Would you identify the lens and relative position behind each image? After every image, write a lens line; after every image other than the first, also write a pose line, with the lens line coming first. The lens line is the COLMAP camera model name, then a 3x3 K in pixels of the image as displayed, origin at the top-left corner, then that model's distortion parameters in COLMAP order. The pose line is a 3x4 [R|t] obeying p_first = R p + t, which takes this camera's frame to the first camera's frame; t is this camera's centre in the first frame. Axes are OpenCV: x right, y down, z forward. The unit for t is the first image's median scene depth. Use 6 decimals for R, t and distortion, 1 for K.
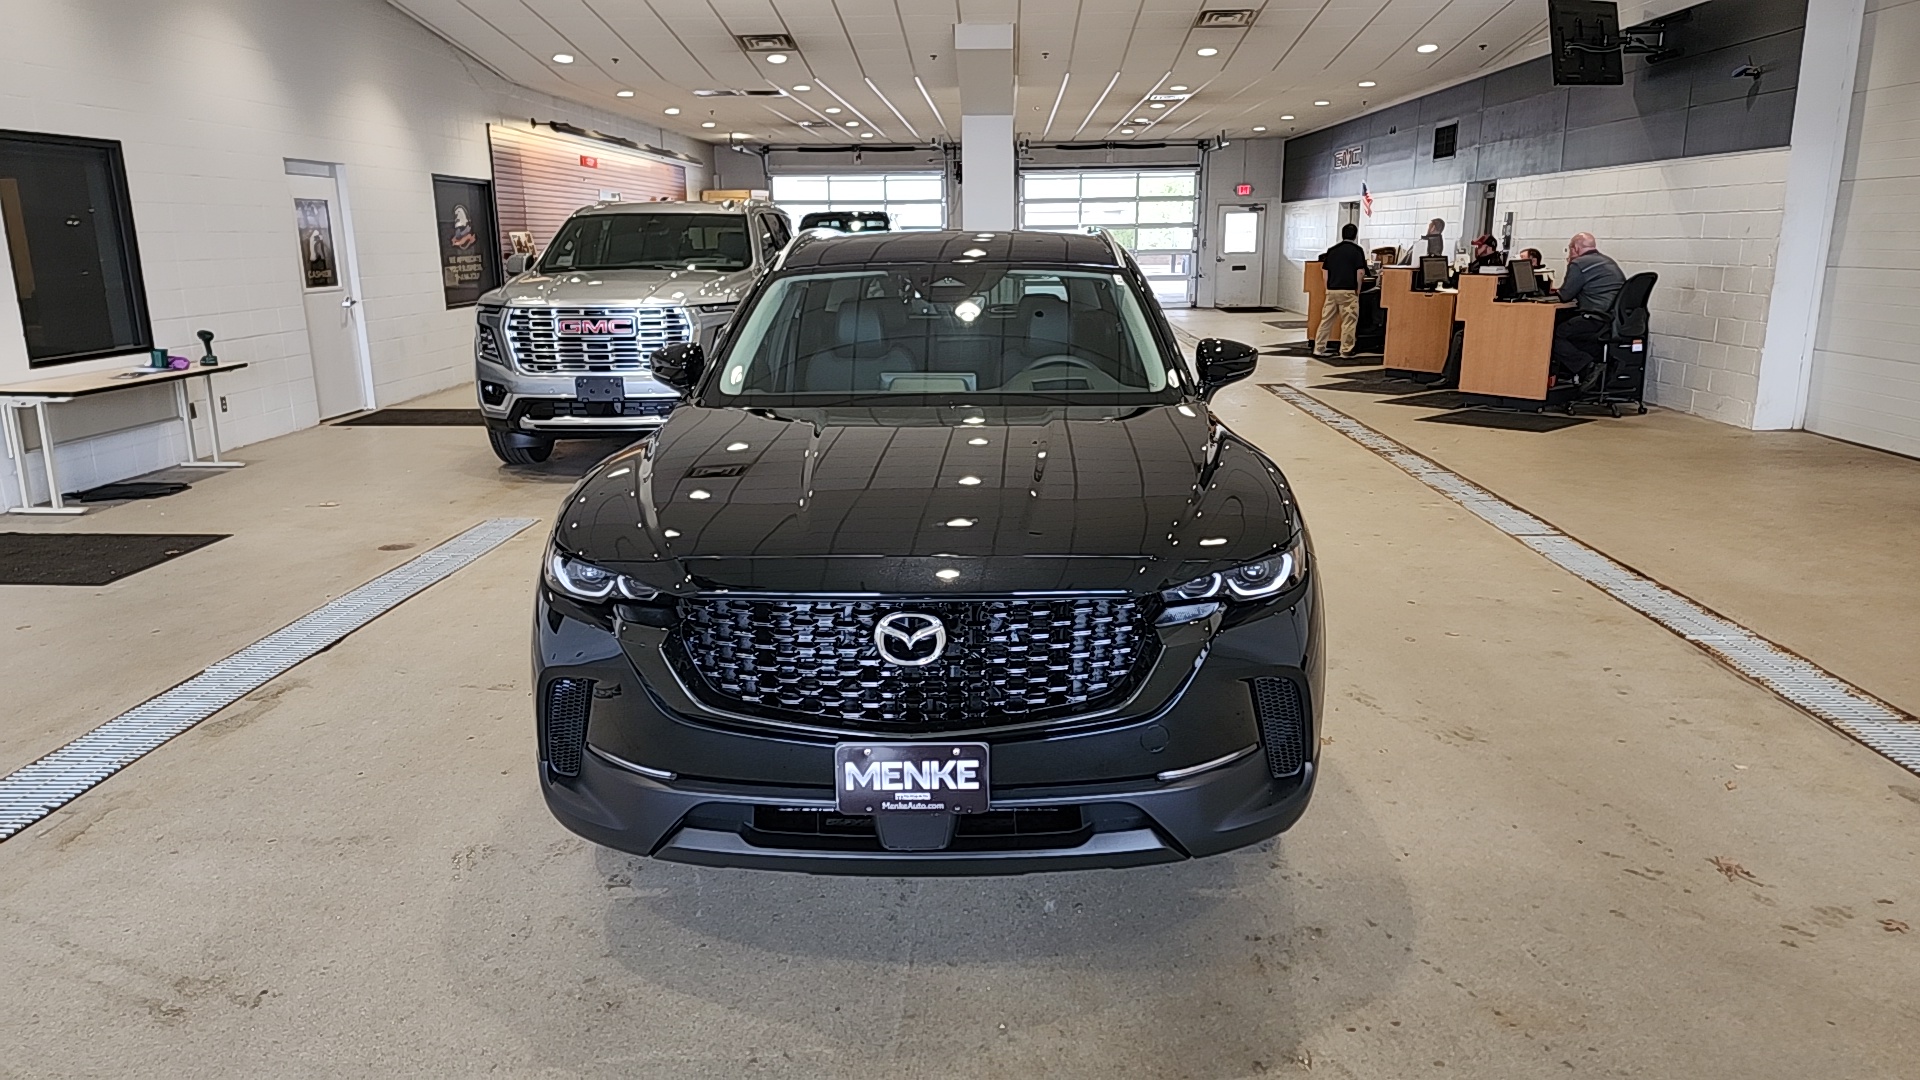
lens RADIAL K [[1271.4, 0, 967.7], [0, 1271.4, 552.7], [0, 0, 1]] dist [0.076827, -0.068475]
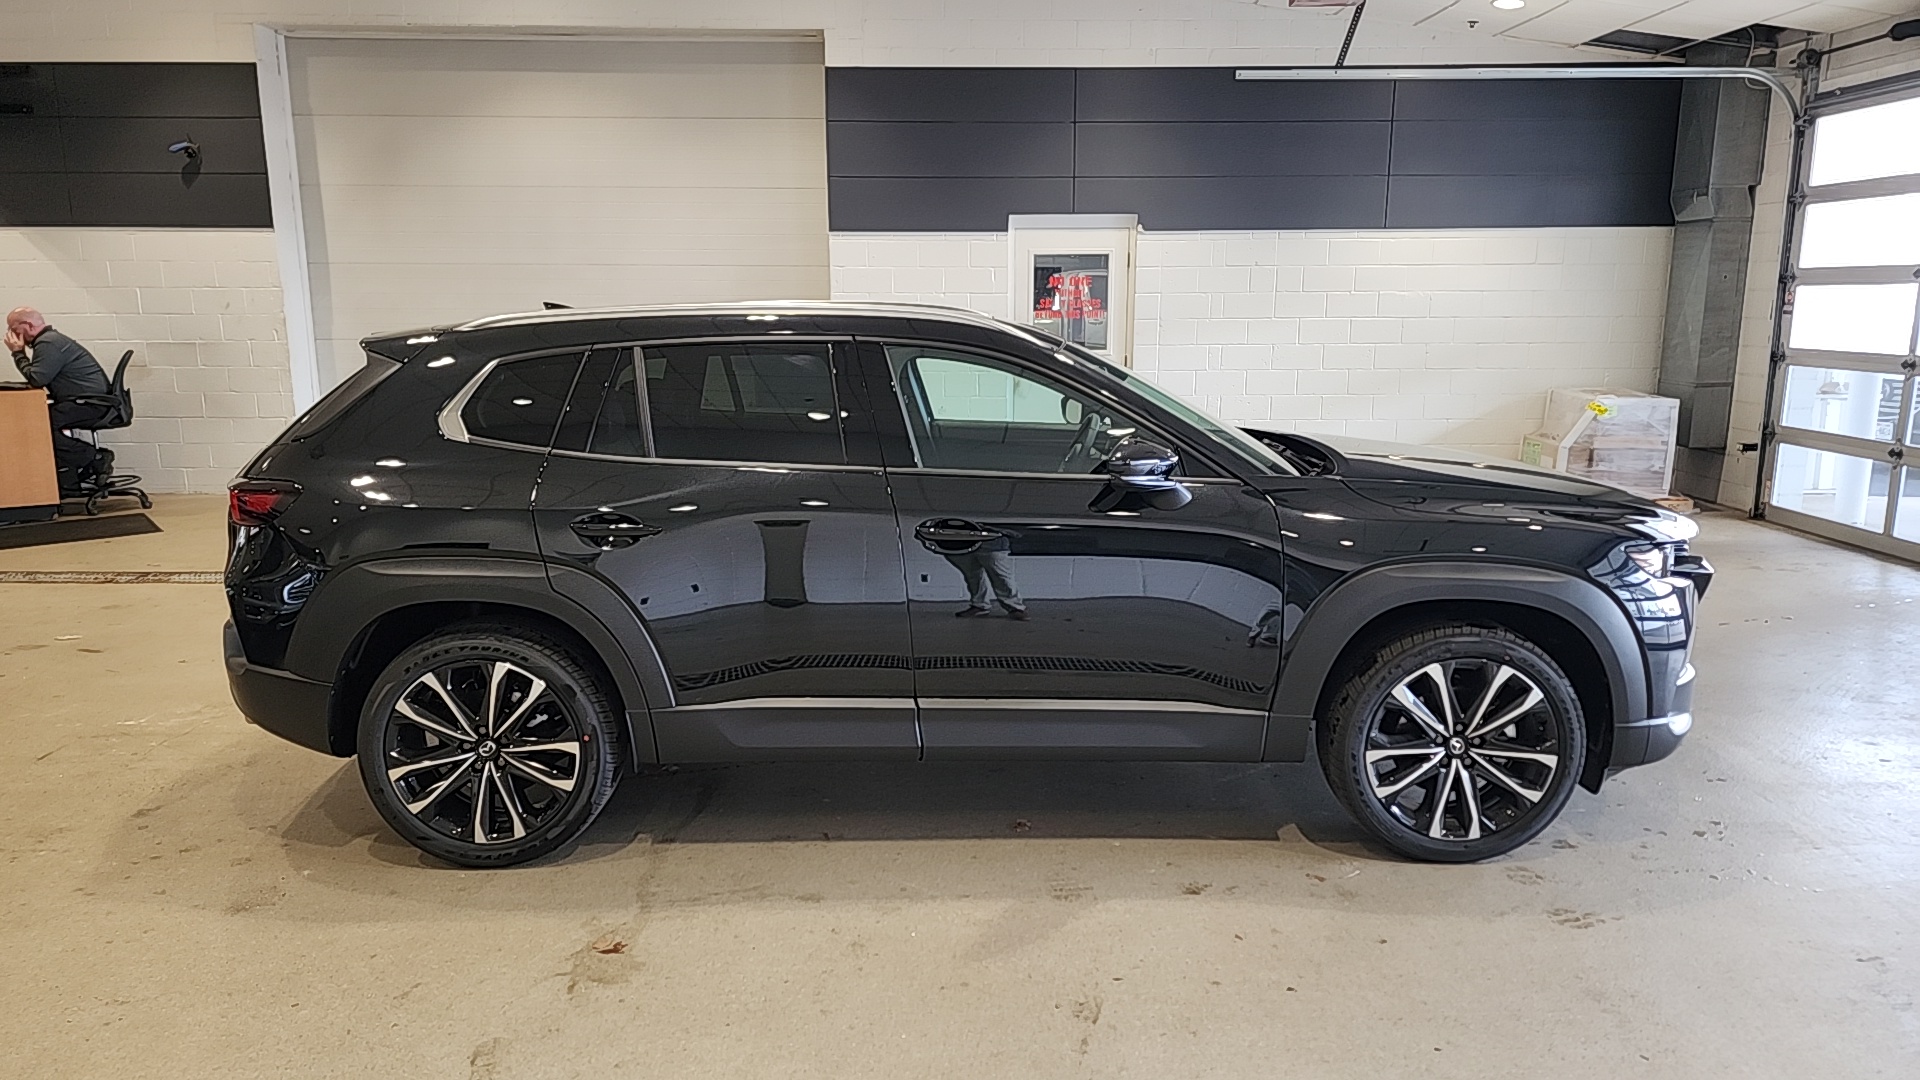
lens RADIAL K [[1268.1, 0, 968.3], [0, 1268.1, 542.8], [0, 0, 1]] dist [0.081459, -0.071579]
pose [[-0.031334, -0.181444, 0.982902, -0.398562], [0.240050, 0.953236, 0.183620, -0.105238], [-0.970255, 0.241700, 0.013687, 0.417371]]
